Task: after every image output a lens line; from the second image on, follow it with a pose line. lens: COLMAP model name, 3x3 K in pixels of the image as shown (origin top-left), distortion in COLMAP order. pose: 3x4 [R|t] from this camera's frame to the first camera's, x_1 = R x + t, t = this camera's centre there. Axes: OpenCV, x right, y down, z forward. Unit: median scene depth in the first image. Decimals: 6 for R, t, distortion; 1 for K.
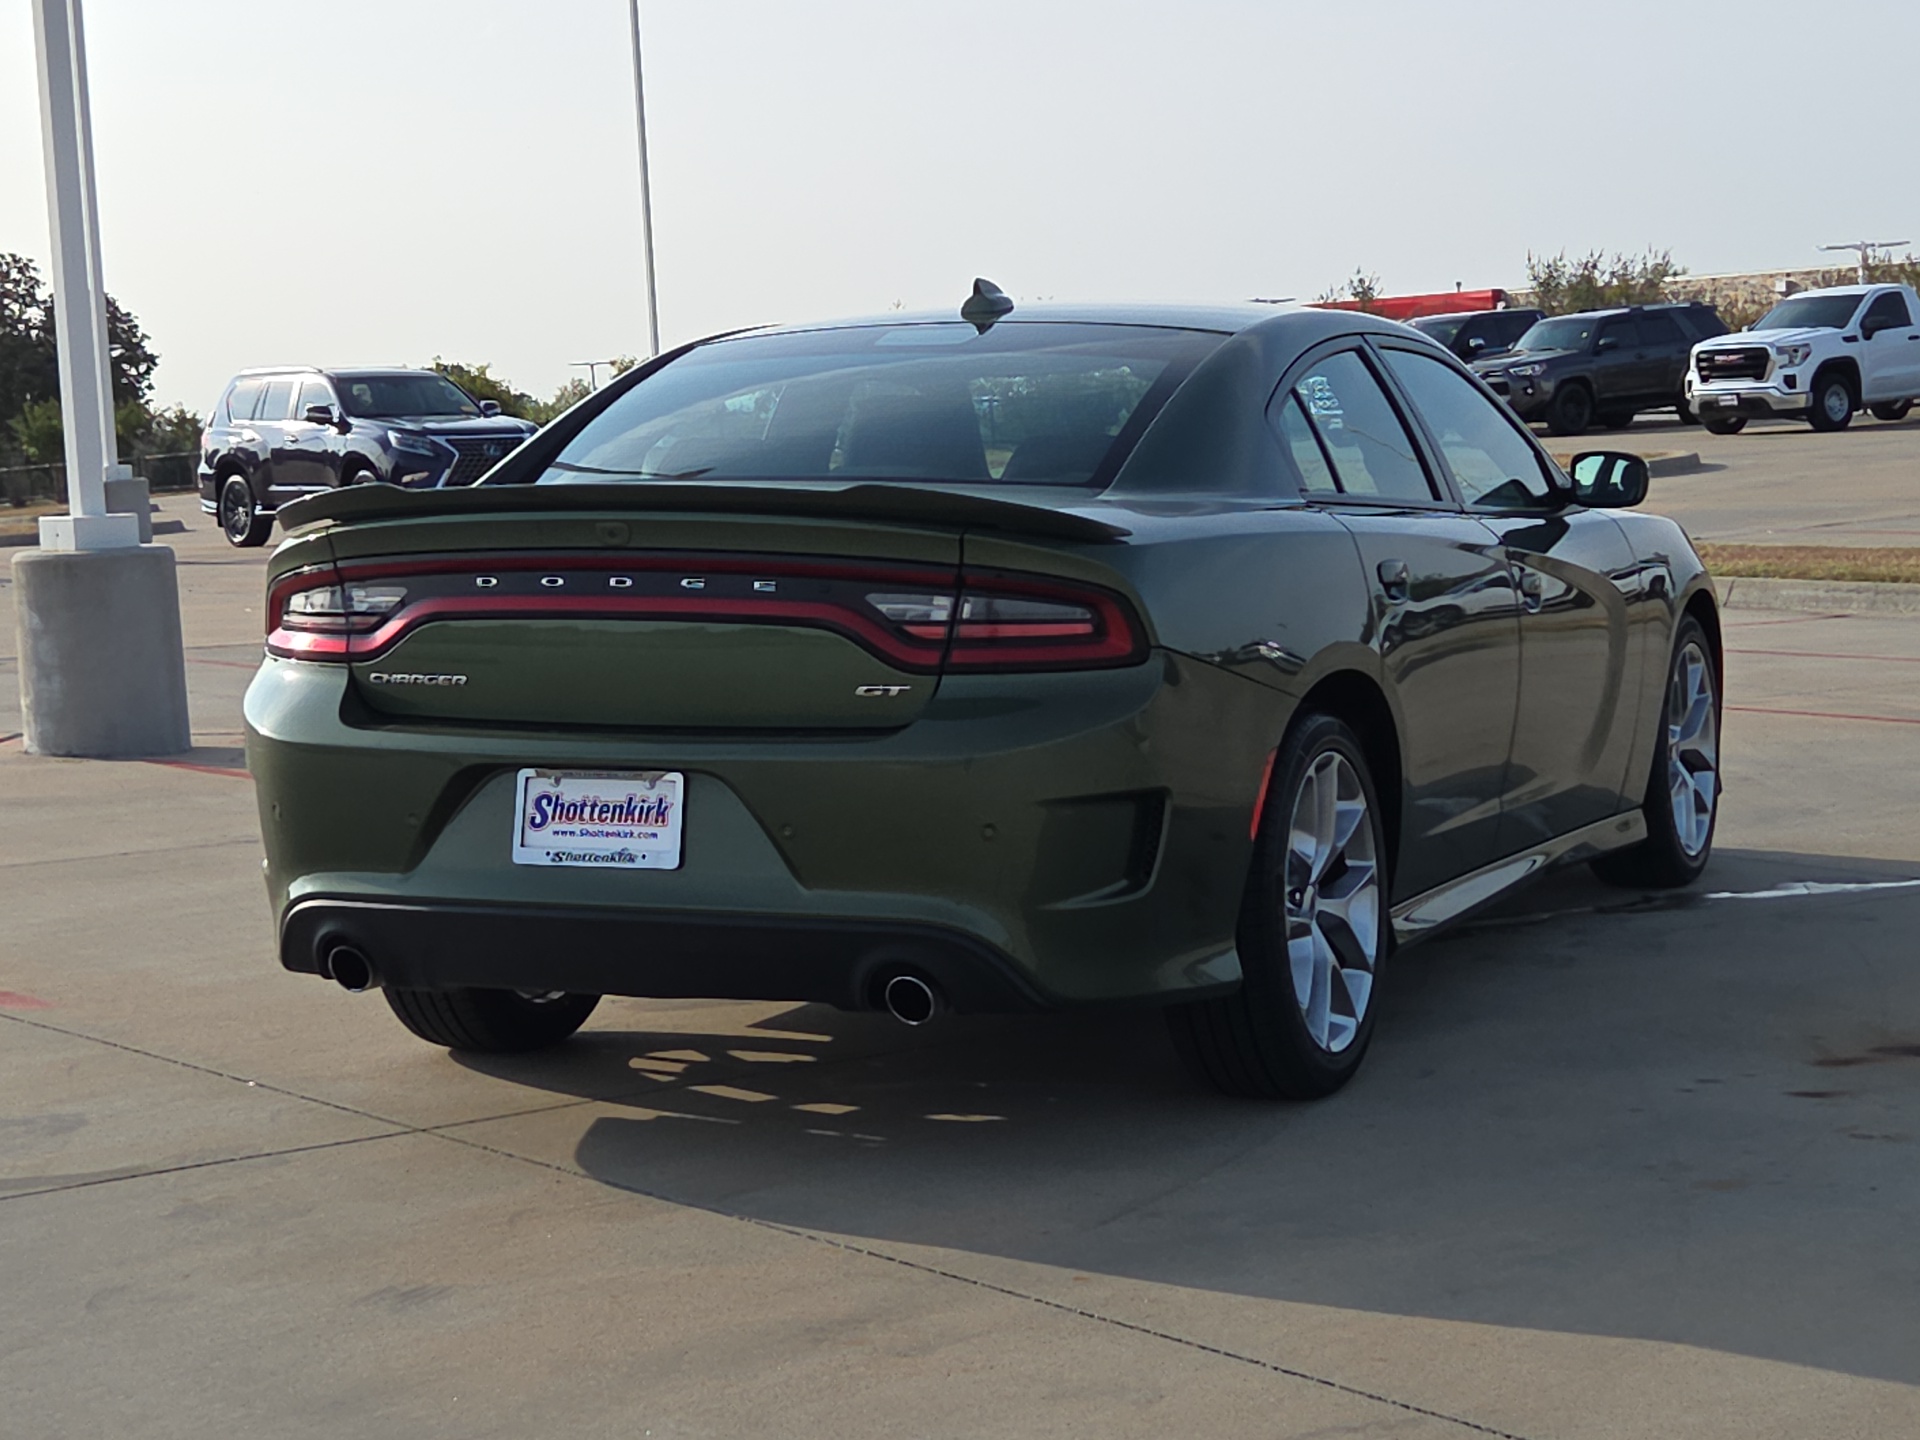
lens RADIAL K [[3667.7, 0, 959.3], [0, 3667.7, 725.5], [0, 0, 1]] dist [0.136361, 0.000000]
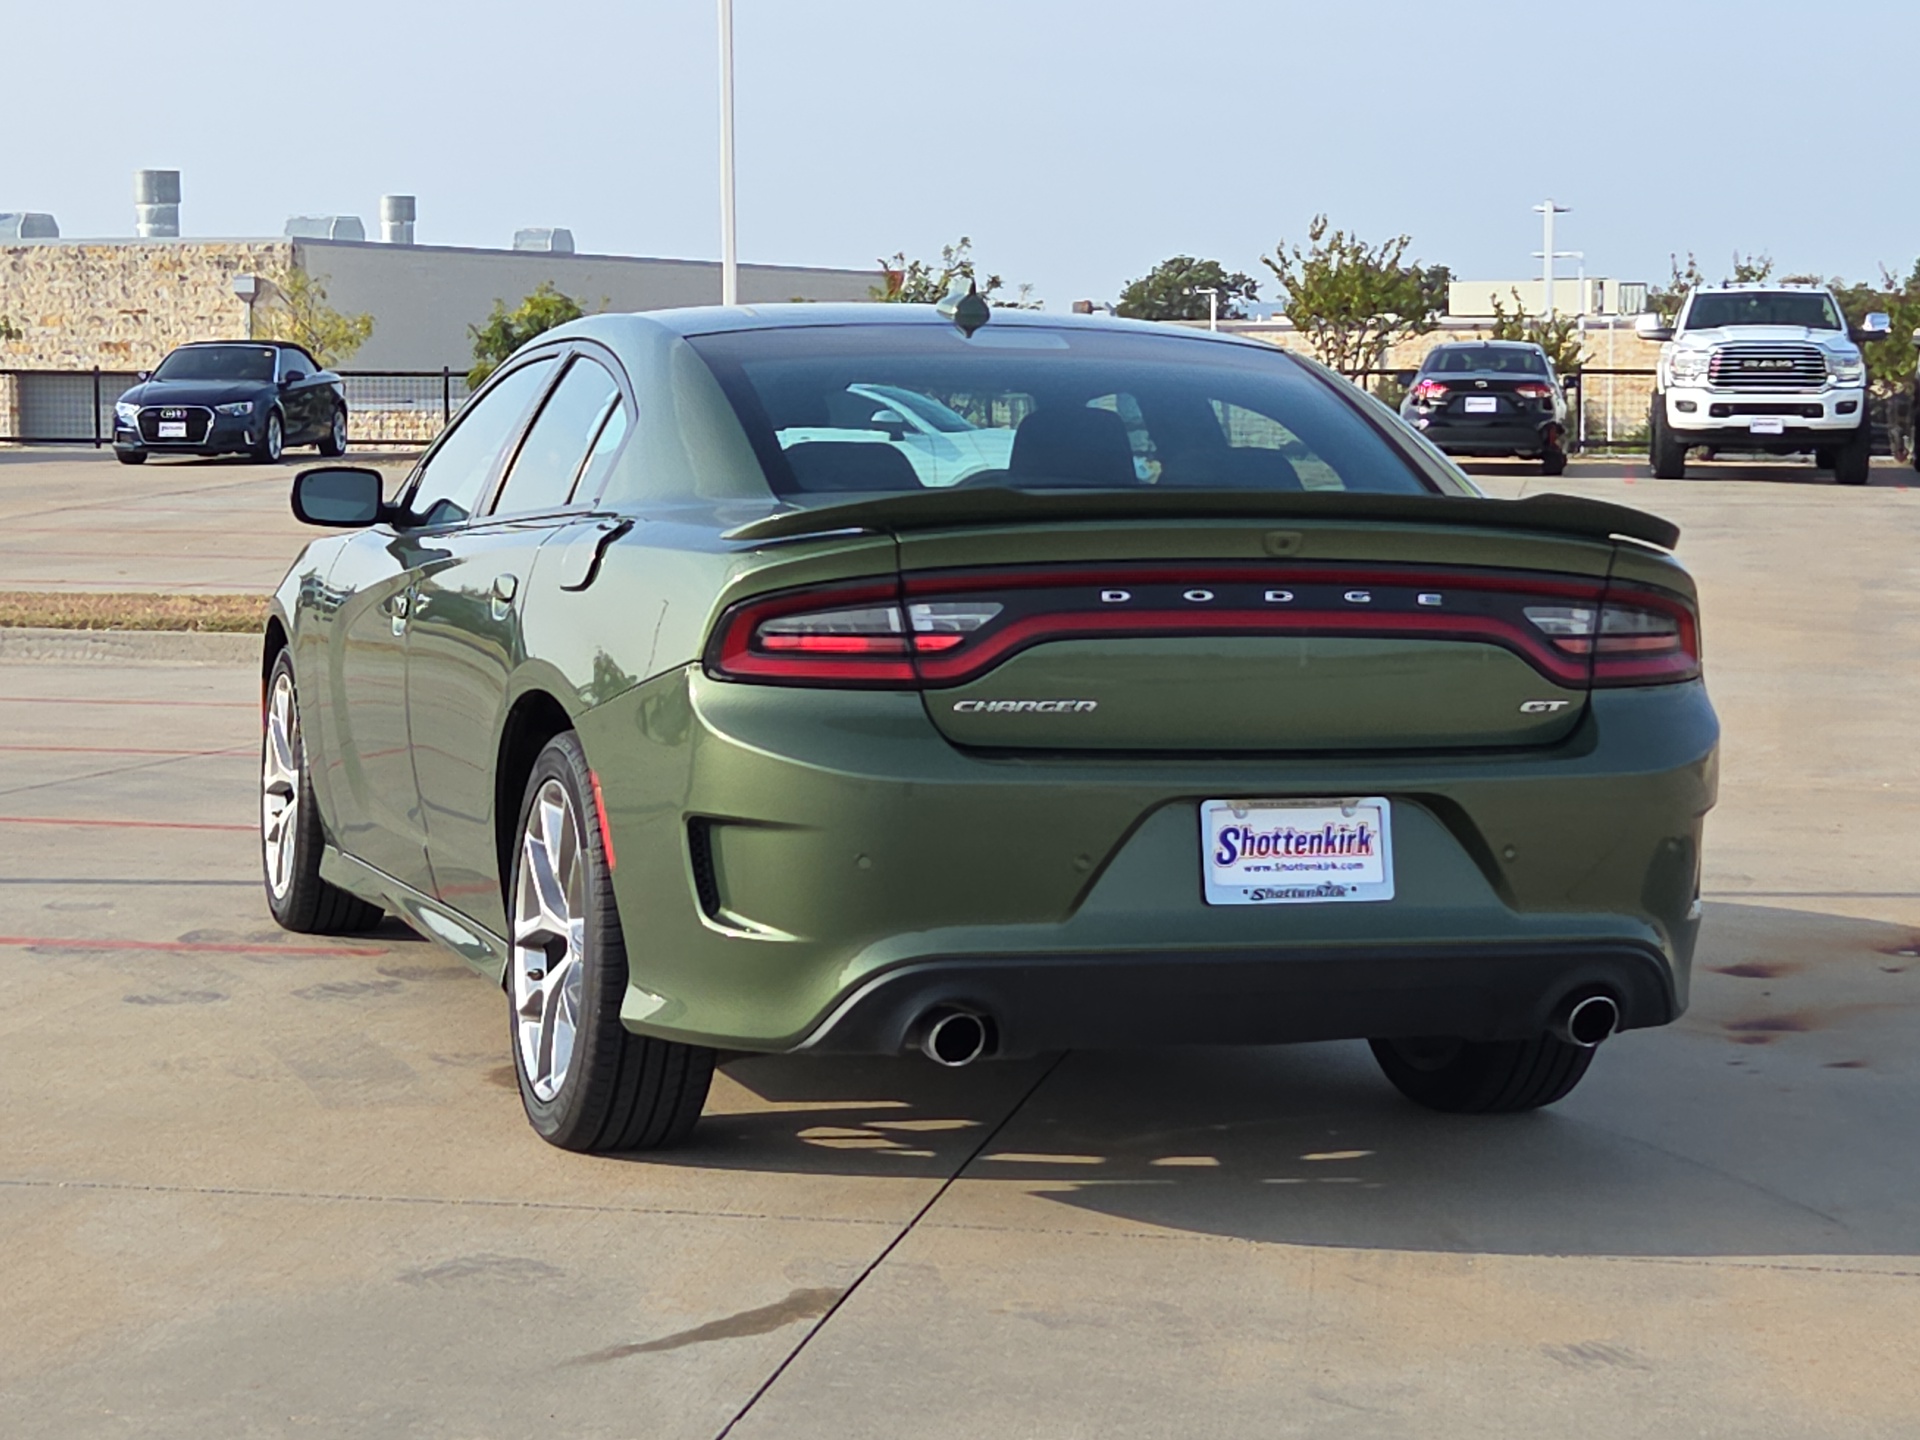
lens RADIAL K [[3959.7, 0, 952.0], [0, 3959.7, 718.5], [0, 0, 1]] dist [0.154940, 0.000000]
pose [[0.752482, -0.018611, 0.658350, -0.795046], [0.031055, 0.999491, -0.007242, -0.003368], [-0.657880, 0.025895, 0.752677, 0.293859]]
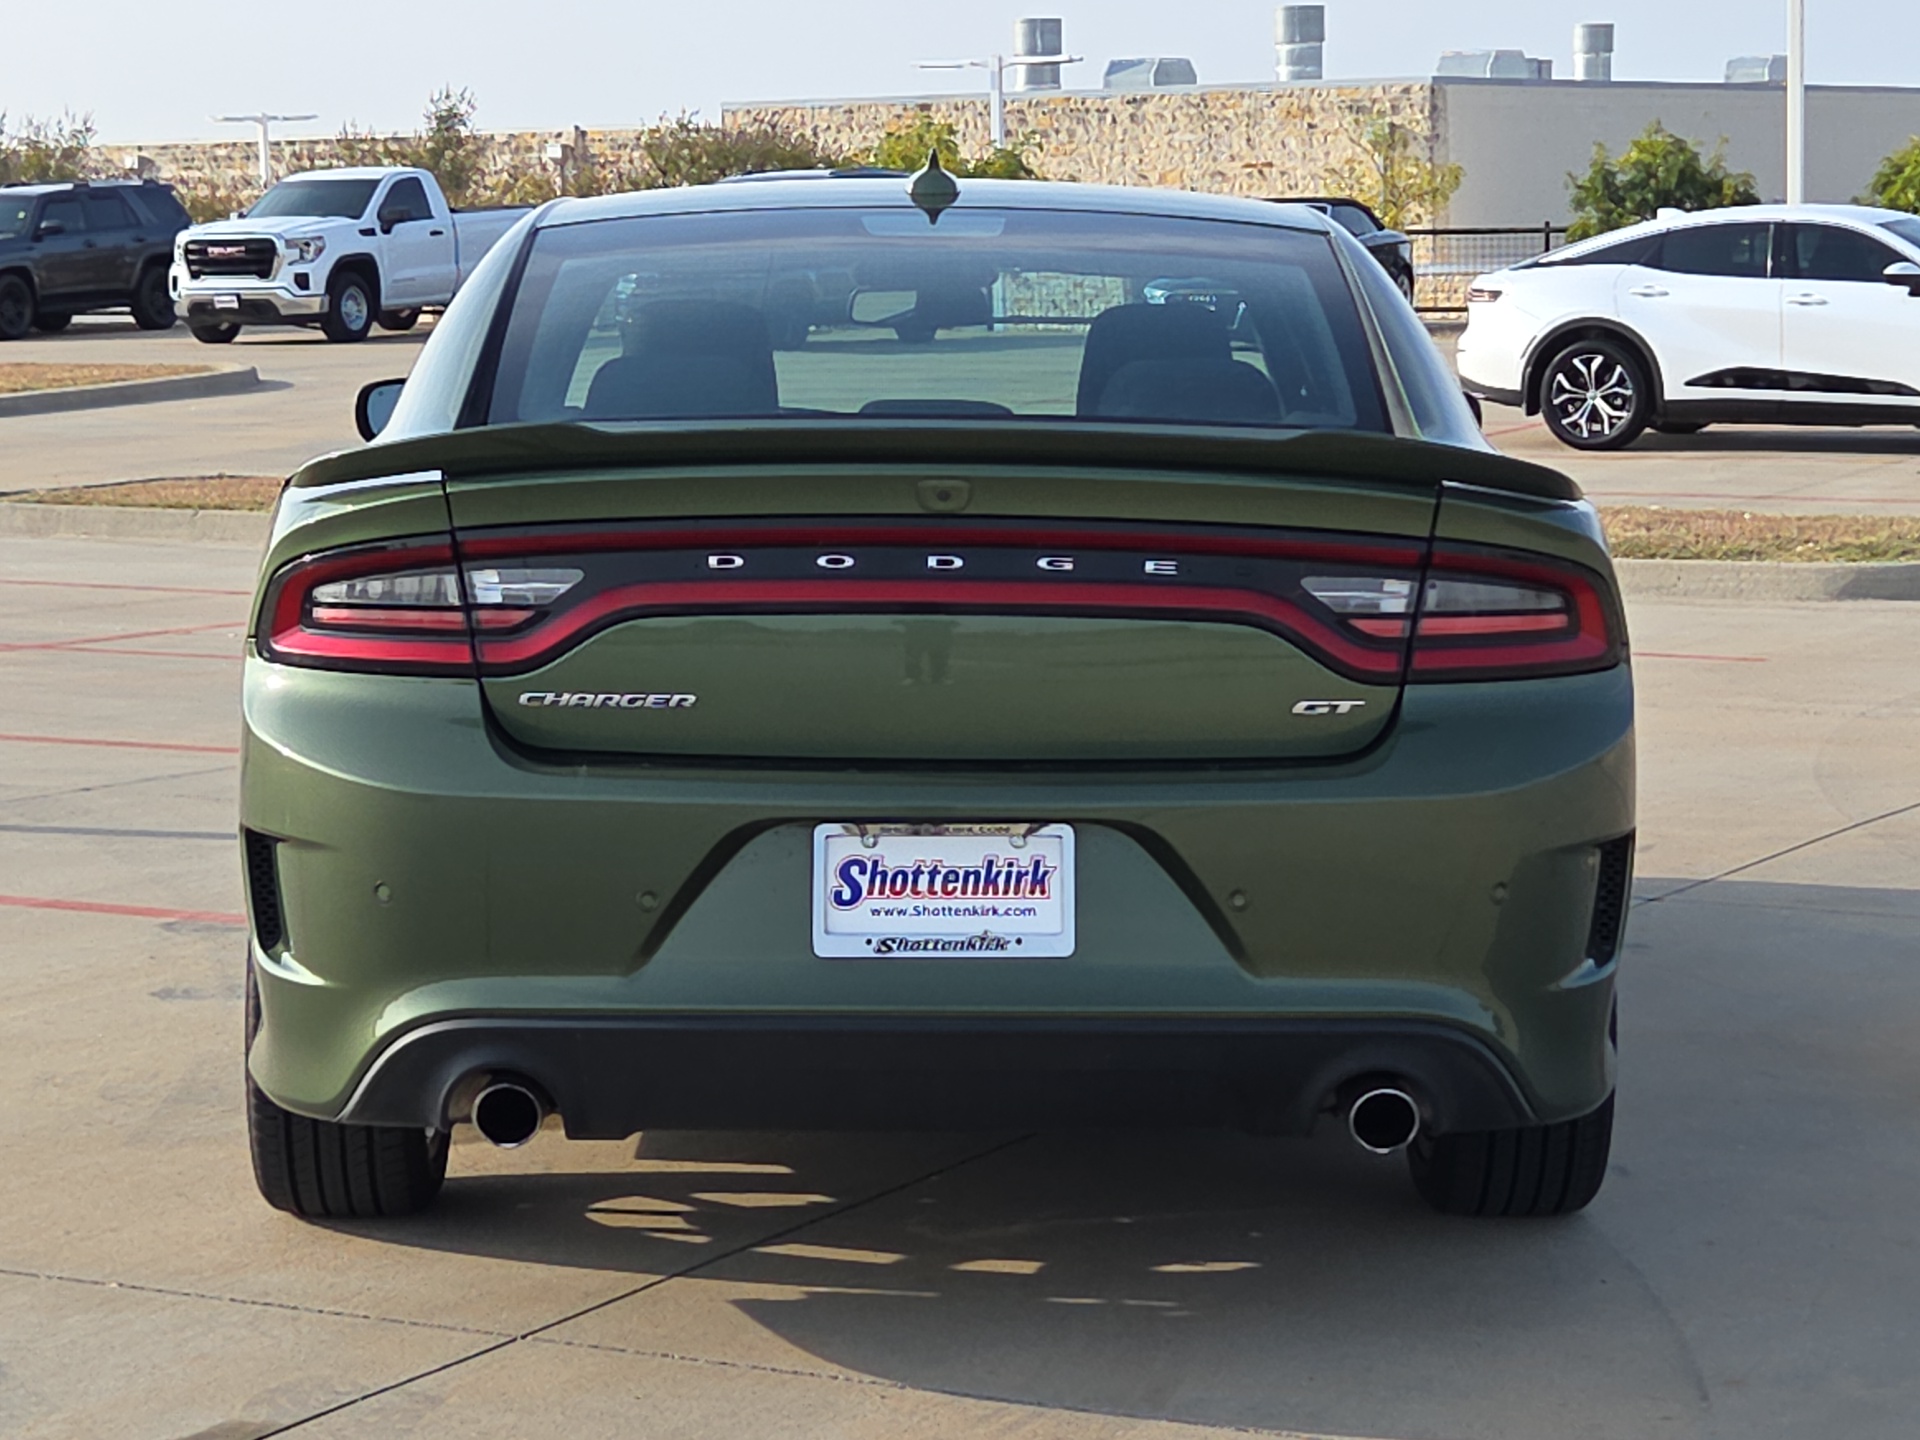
lens RADIAL K [[4463.6, 0, 968.3], [0, 4463.6, 714.5], [0, 0, 1]] dist [0.104195, 0.000000]
pose [[0.908883, -0.017641, 0.416677, -0.443821], [0.015561, 0.999844, 0.008386, -0.015999], [-0.416760, -0.001138, 0.909016, 0.194392]]
